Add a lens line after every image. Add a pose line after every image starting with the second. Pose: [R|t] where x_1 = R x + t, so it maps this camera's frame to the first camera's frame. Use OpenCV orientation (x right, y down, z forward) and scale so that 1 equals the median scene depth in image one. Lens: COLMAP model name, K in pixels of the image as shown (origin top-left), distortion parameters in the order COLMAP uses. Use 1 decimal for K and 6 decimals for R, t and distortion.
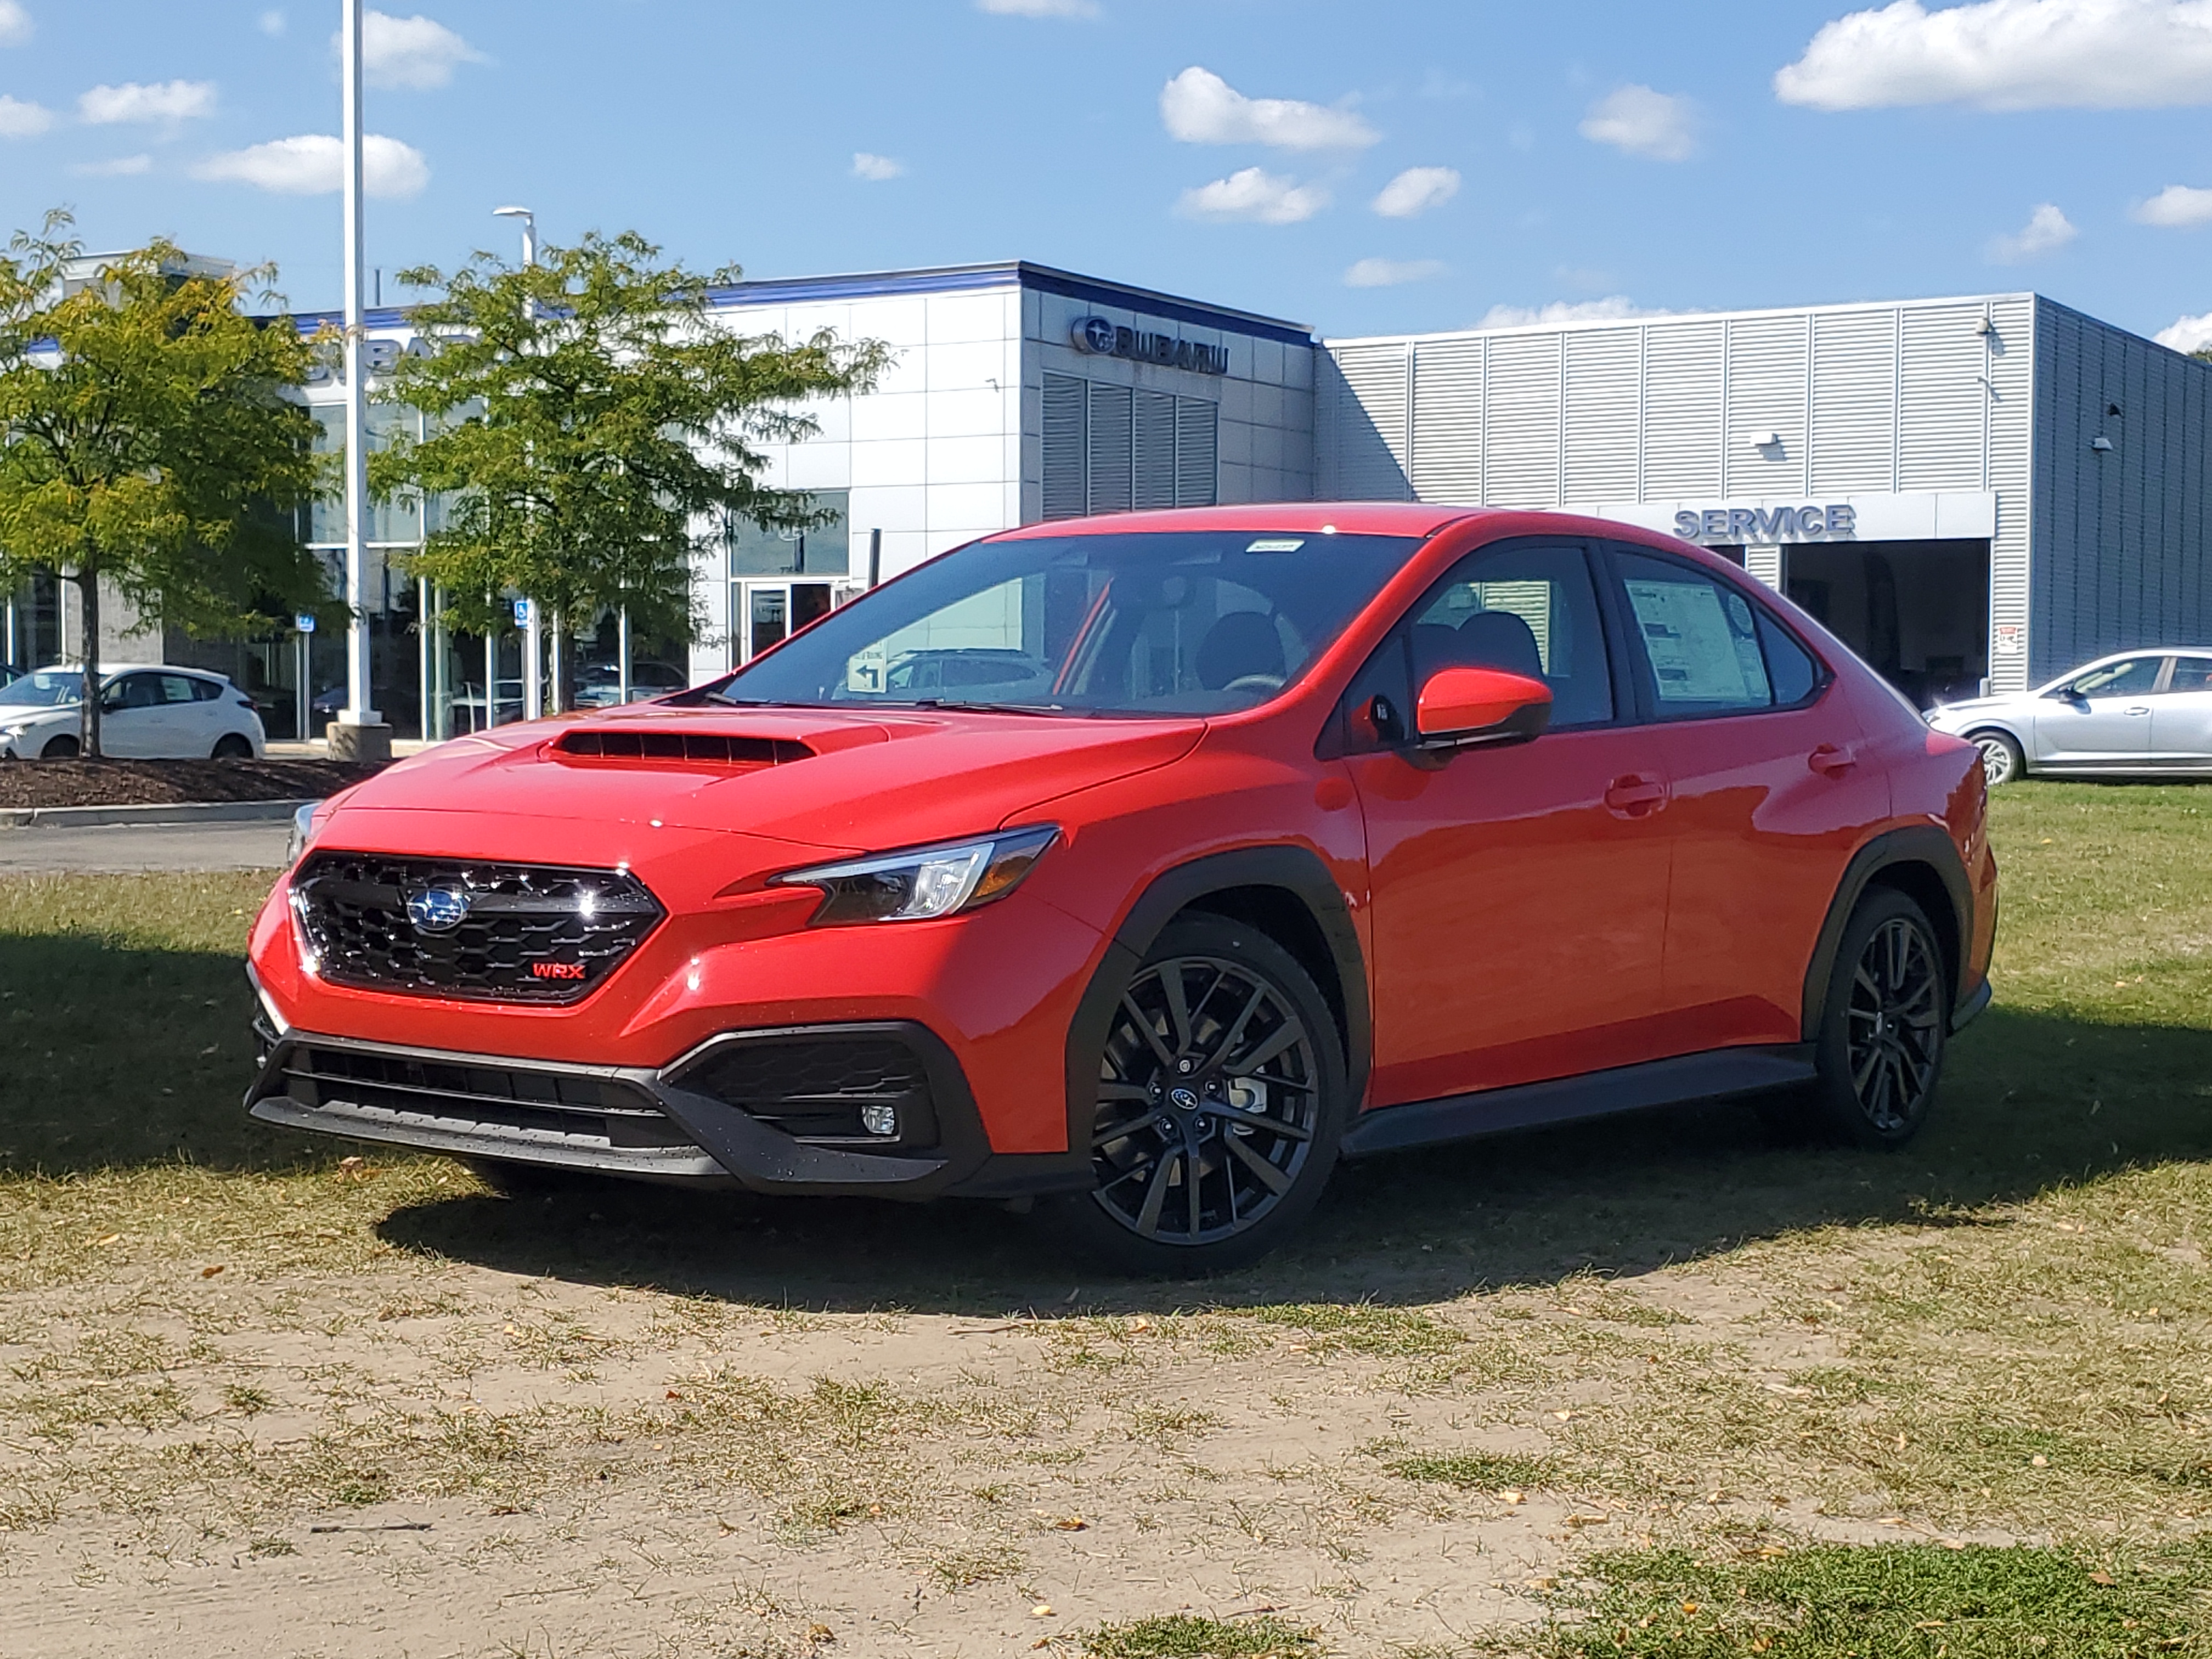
lens RADIAL K [[3504.9, 0, 1106.0], [0, 3504.9, 829.5], [0, 0, 1]] dist [0.045701, -0.017734]
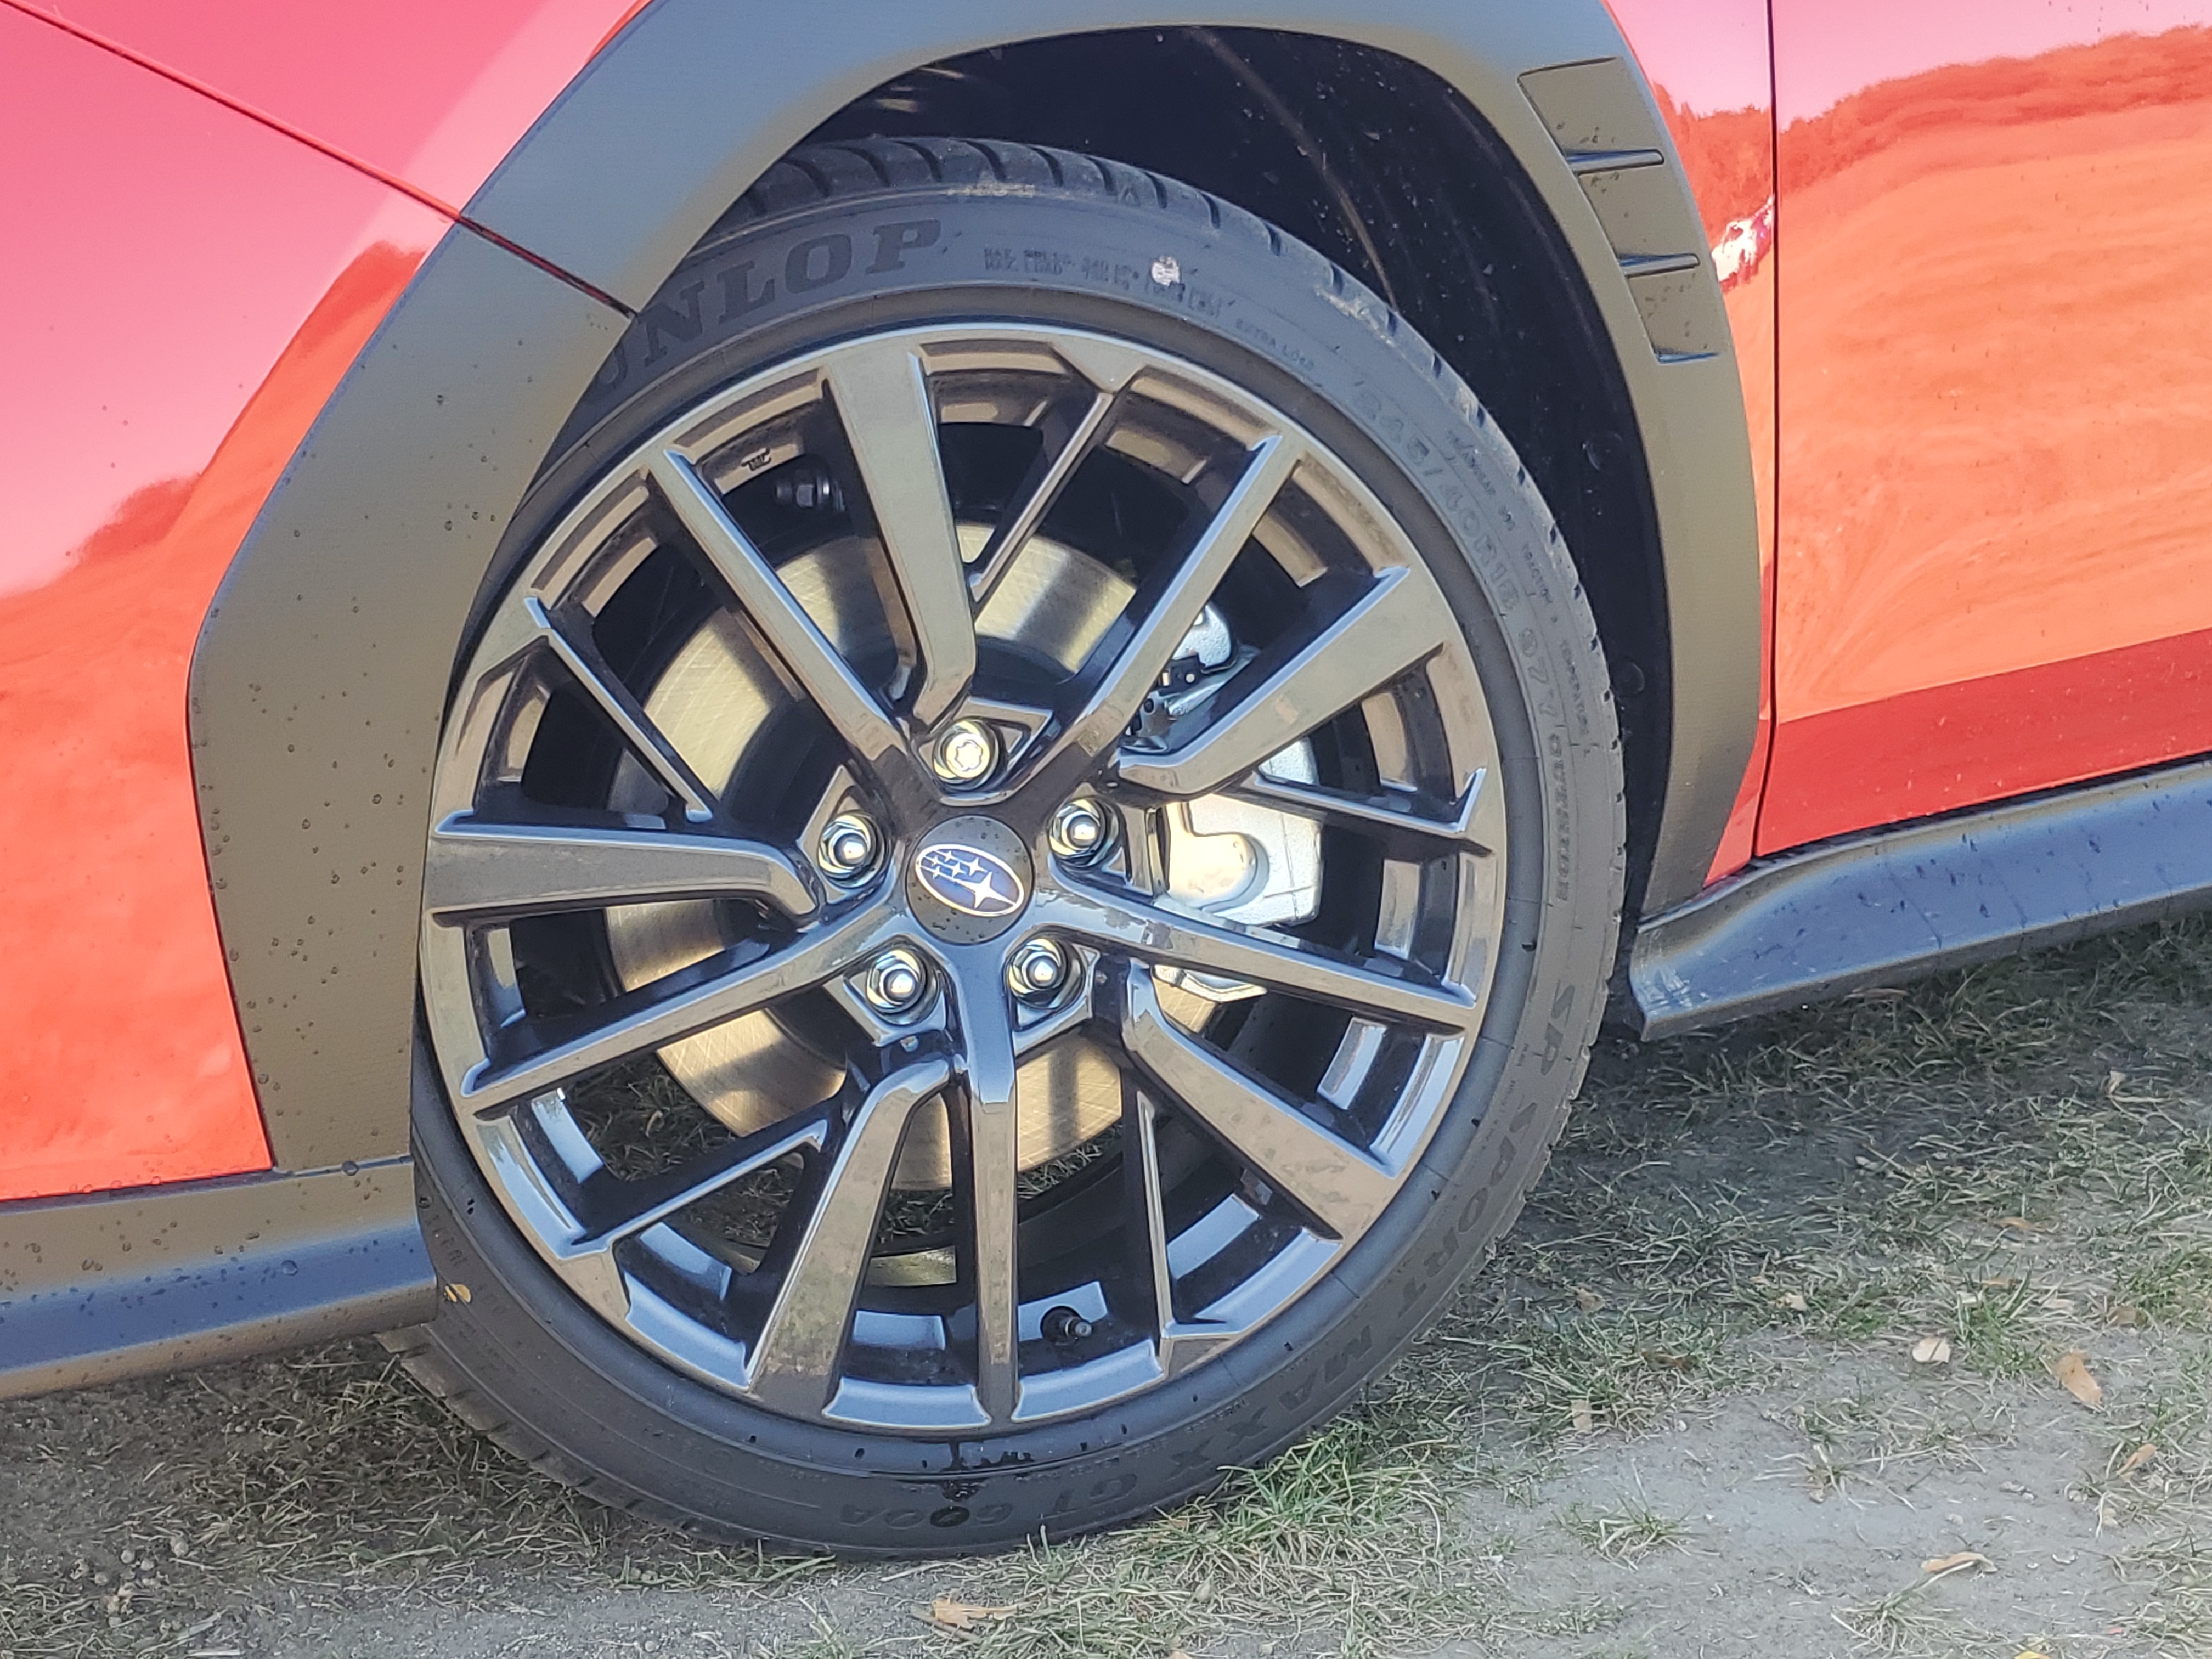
lens RADIAL K [[3504.9, 0, 1106.0], [0, 3504.9, 829.5], [0, 0, 1]] dist [0.045701, -0.017734]
pose [[0.984268, 0.023408, -0.175124, 0.077232], [0.004325, 0.987696, 0.156328, 0.032124], [0.176629, -0.154626, 0.972056, 0.740792]]
